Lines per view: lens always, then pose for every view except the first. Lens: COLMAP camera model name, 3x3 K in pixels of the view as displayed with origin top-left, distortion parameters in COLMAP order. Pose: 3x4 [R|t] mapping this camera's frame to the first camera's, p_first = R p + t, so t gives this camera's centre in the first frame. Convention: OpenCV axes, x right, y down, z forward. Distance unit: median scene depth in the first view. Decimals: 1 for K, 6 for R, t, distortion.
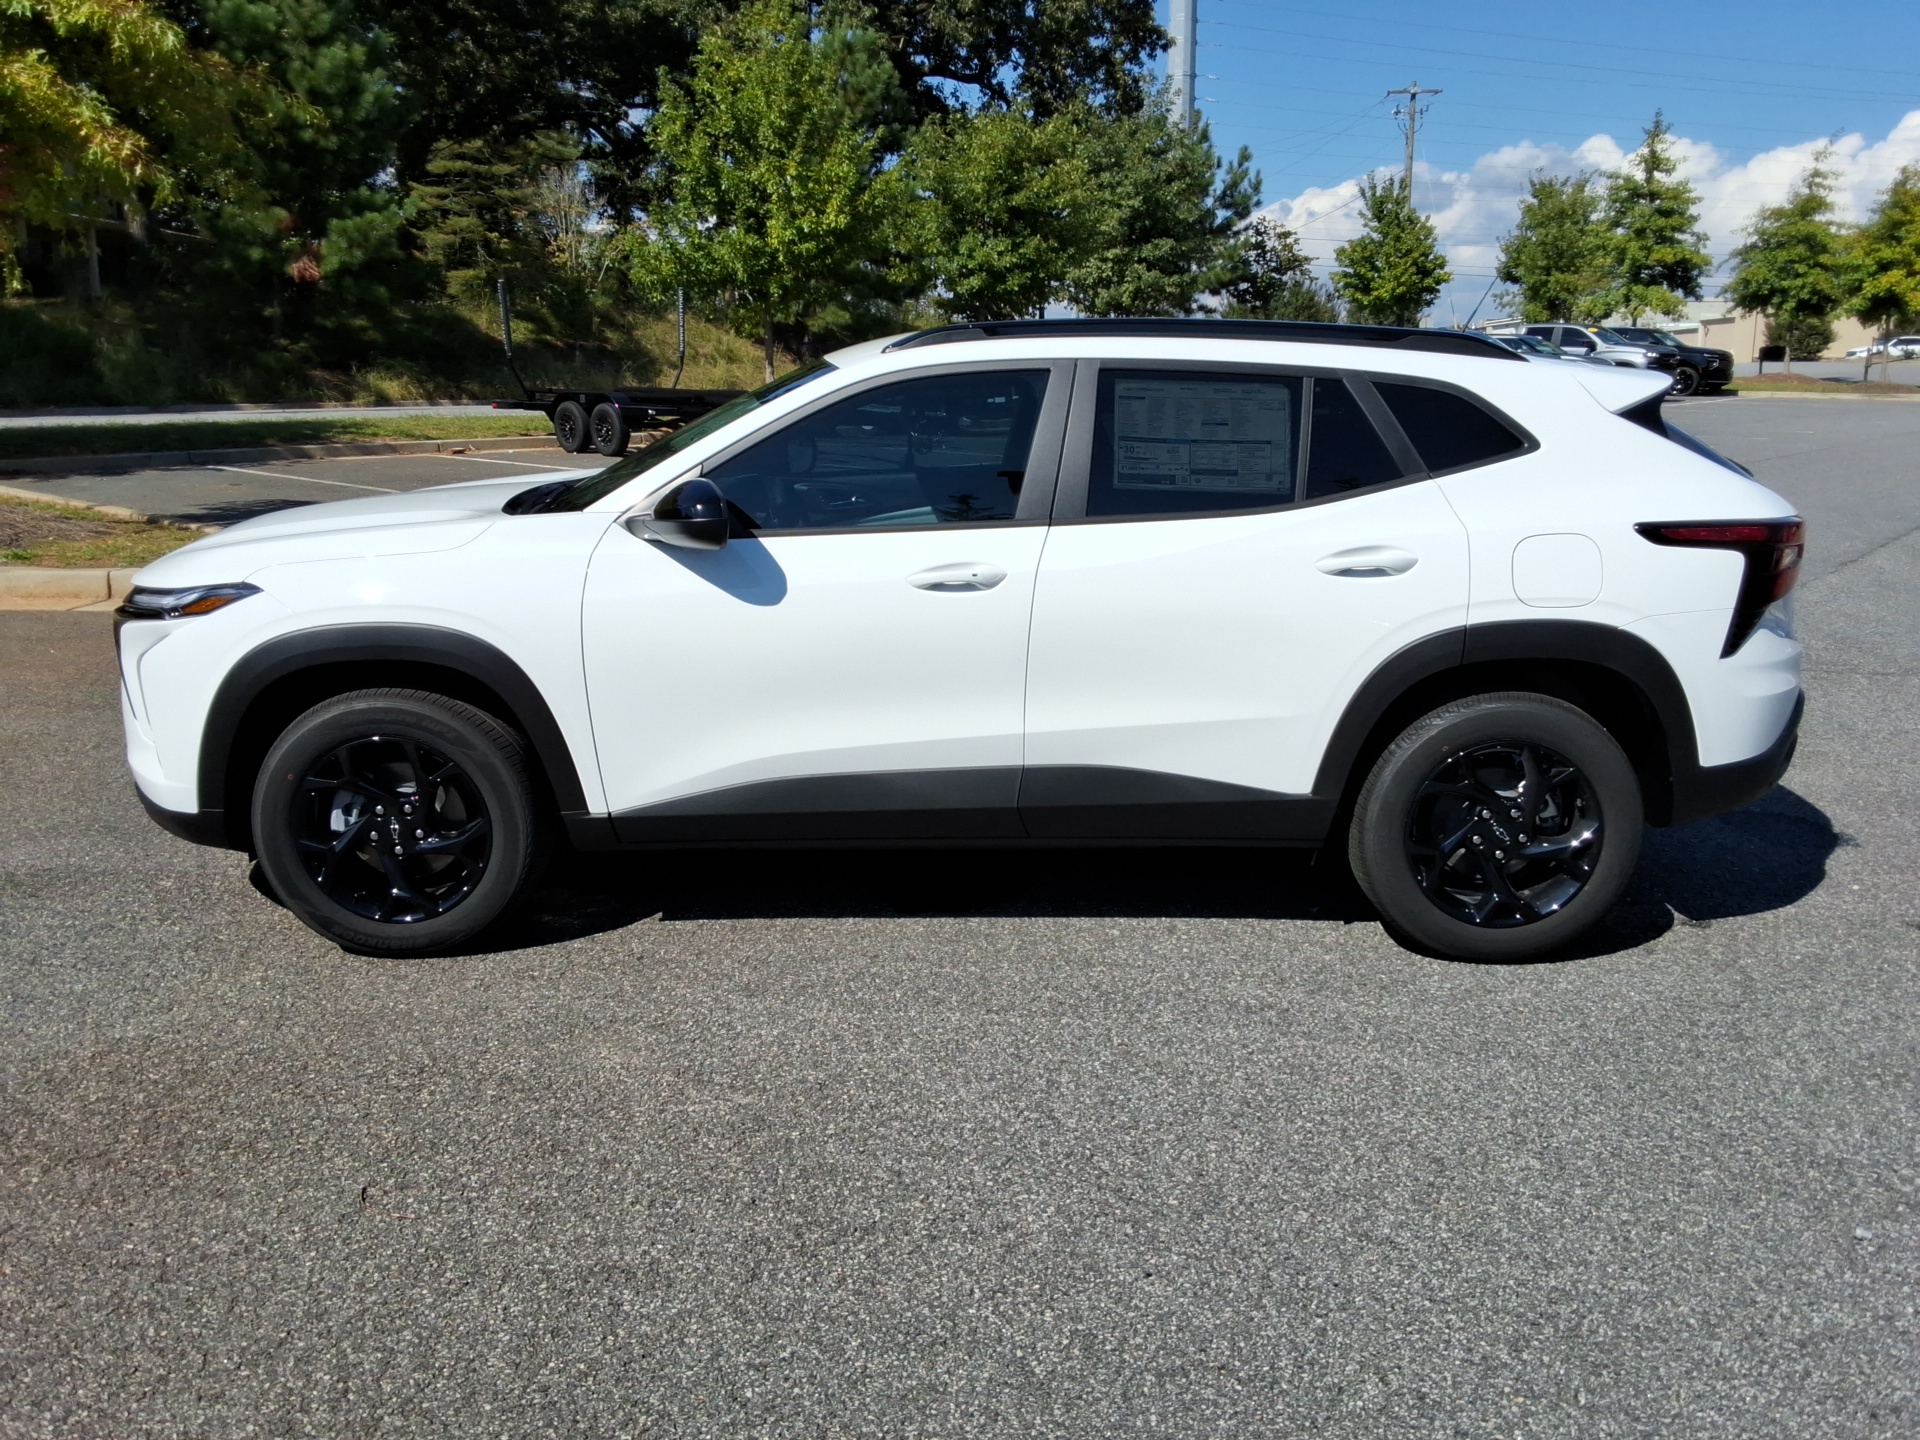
lens RADIAL K [[1549.3, 0, 992.3], [0, 1549.3, 676.8], [0, 0, 1]] dist [0.101194, -0.162112]
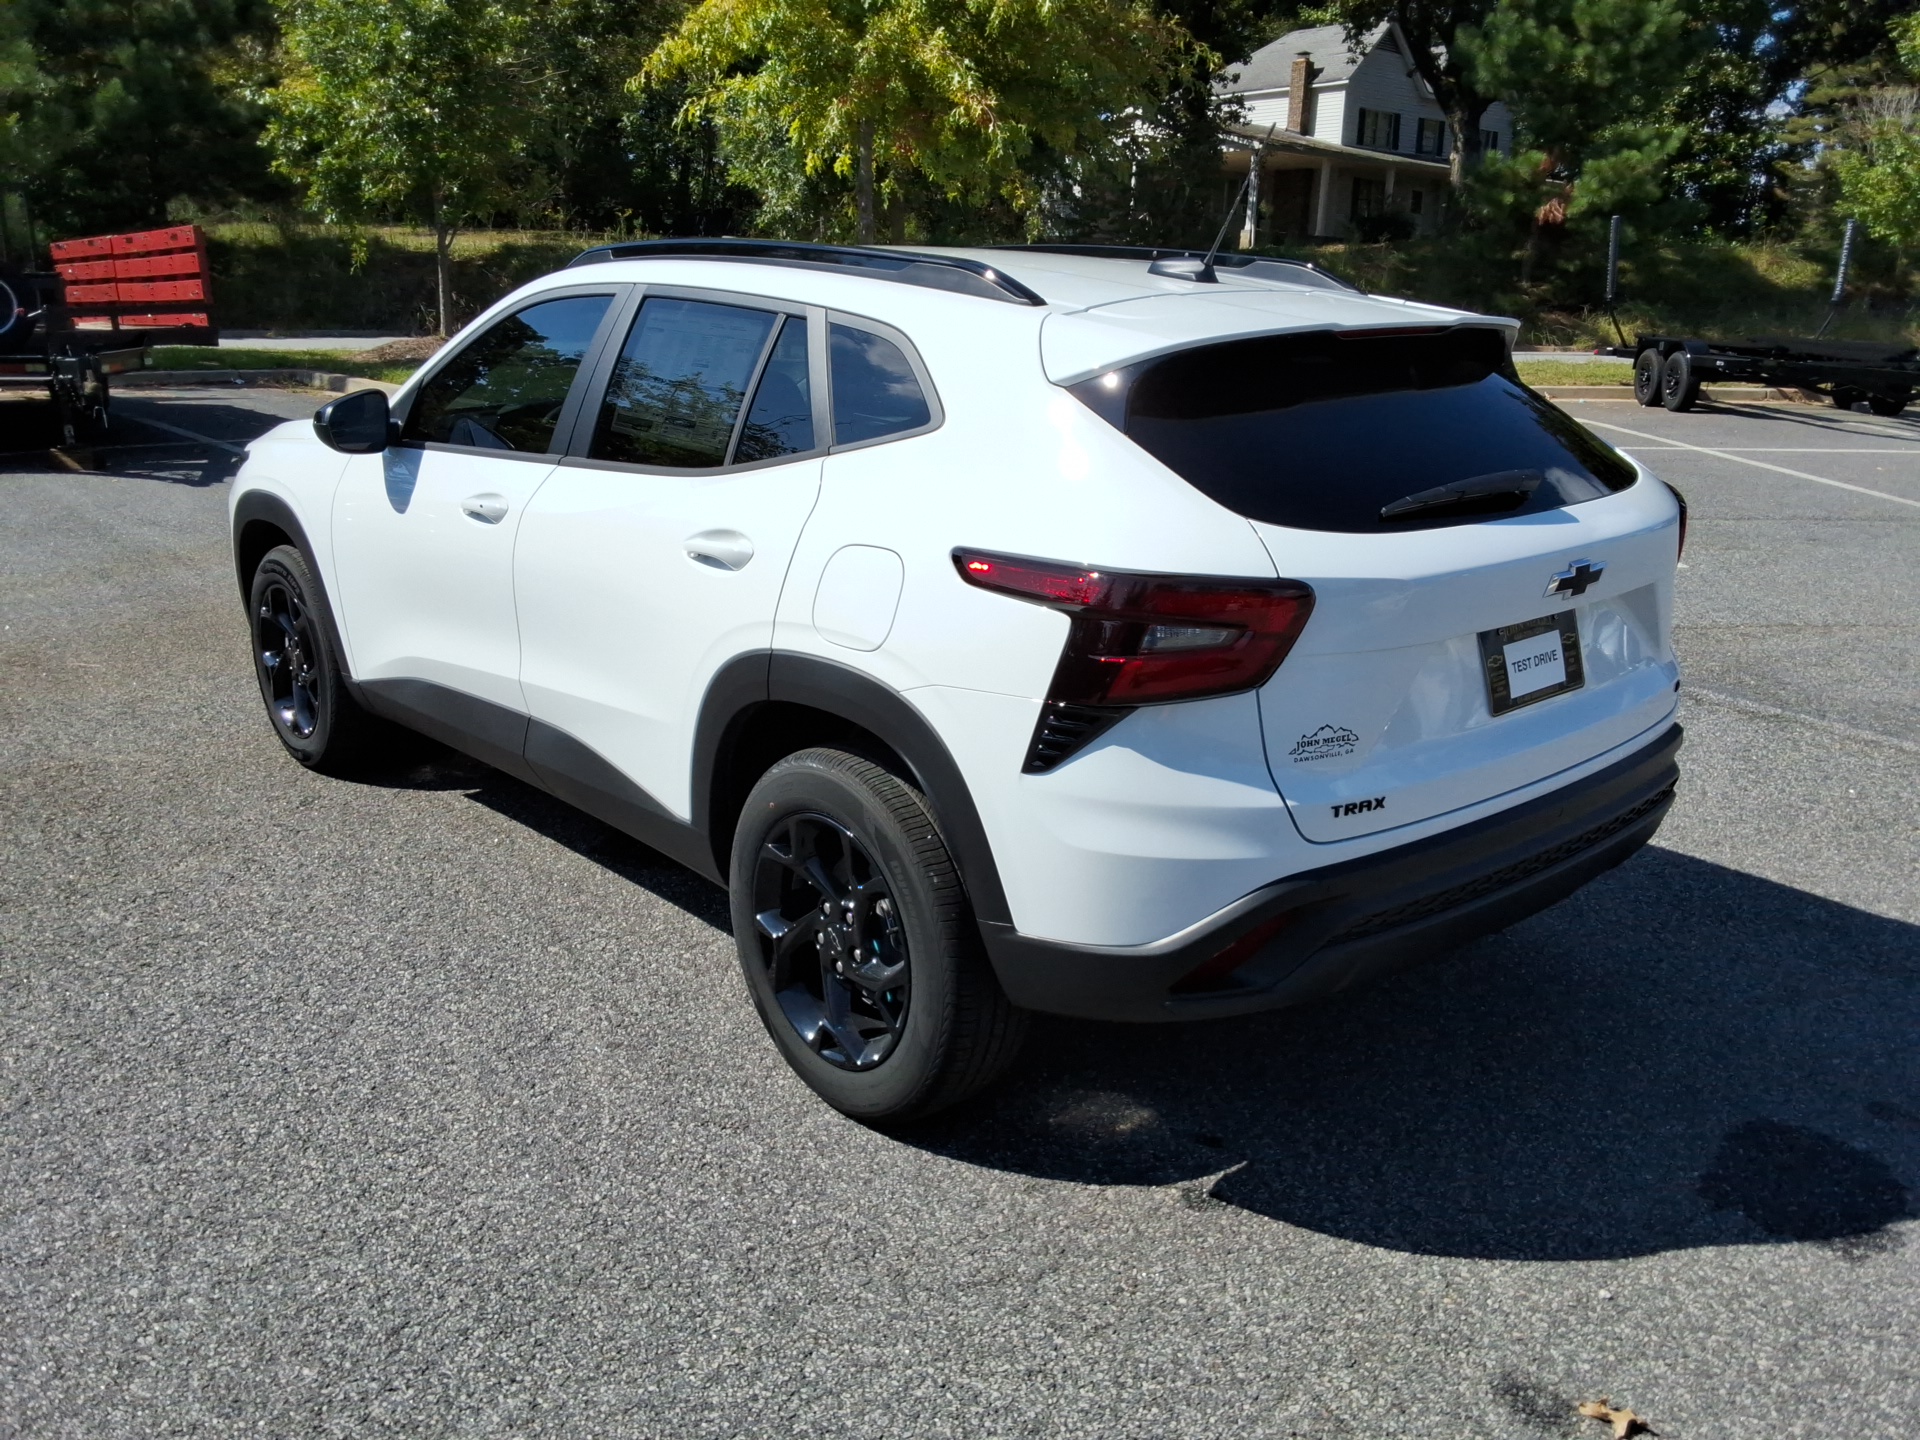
lens RADIAL K [[1549.3, 0, 973.4], [0, 1549.3, 688.5], [0, 0, 1]] dist [0.101194, -0.162112]
pose [[0.665259, 0.195980, -0.720432, 0.100087], [-0.166898, 0.979552, 0.112353, -0.012574], [0.727720, 0.045495, 0.684364, 0.061278]]
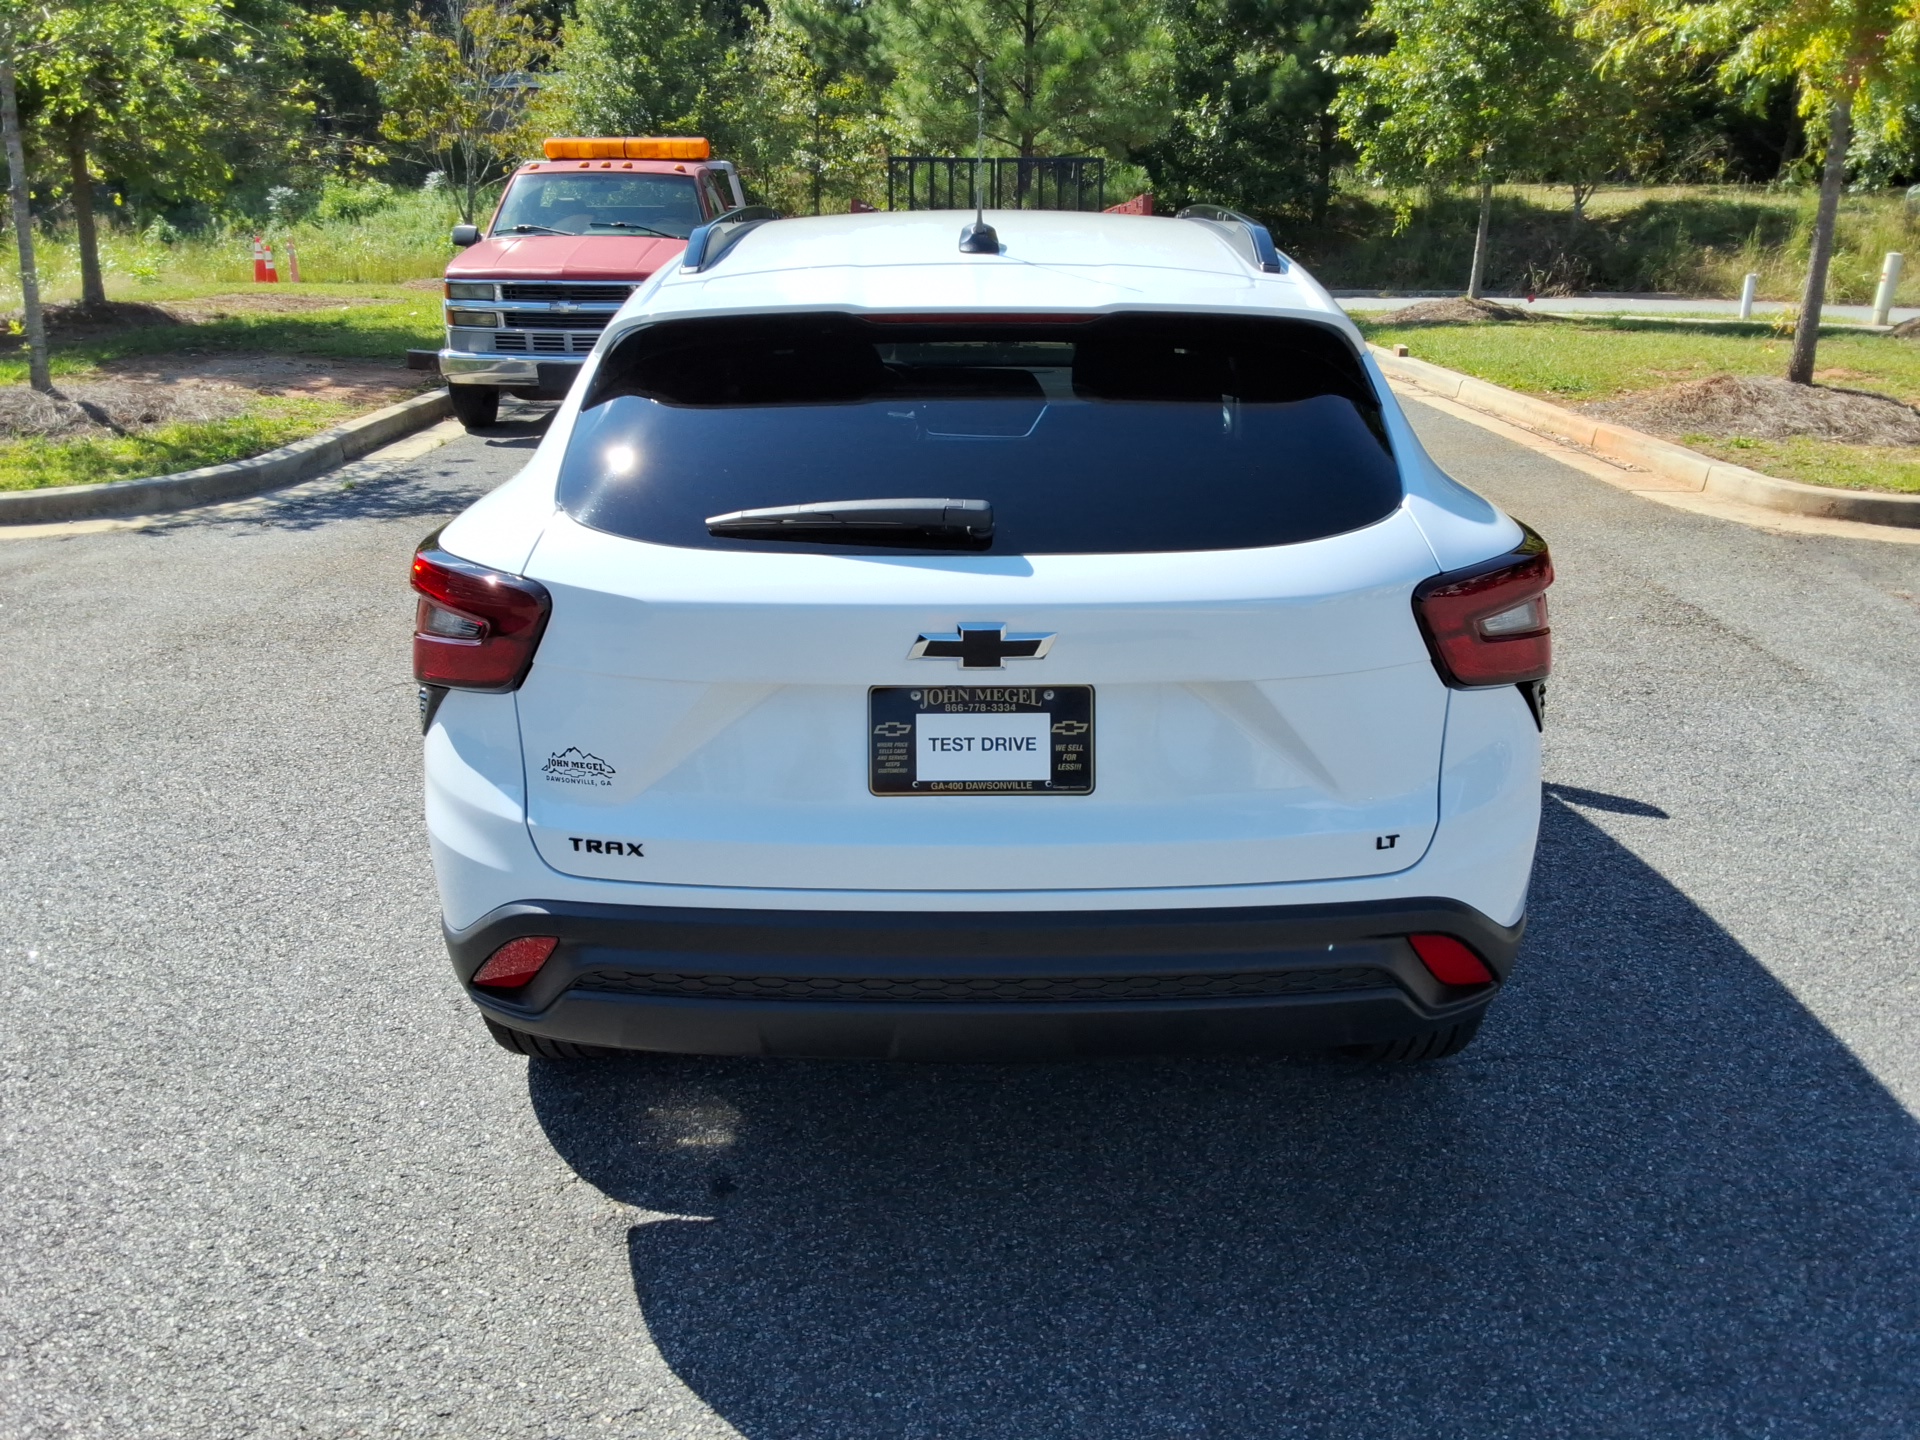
lens RADIAL K [[1549.3, 0, 979.1], [0, 1549.3, 688.5], [0, 0, 1]] dist [0.101194, -0.162112]
pose [[-0.004544, 0.283571, -0.958940, 0.120304], [-0.217420, 0.935730, 0.277738, -0.028968], [0.976068, 0.209755, 0.057402, 0.131878]]
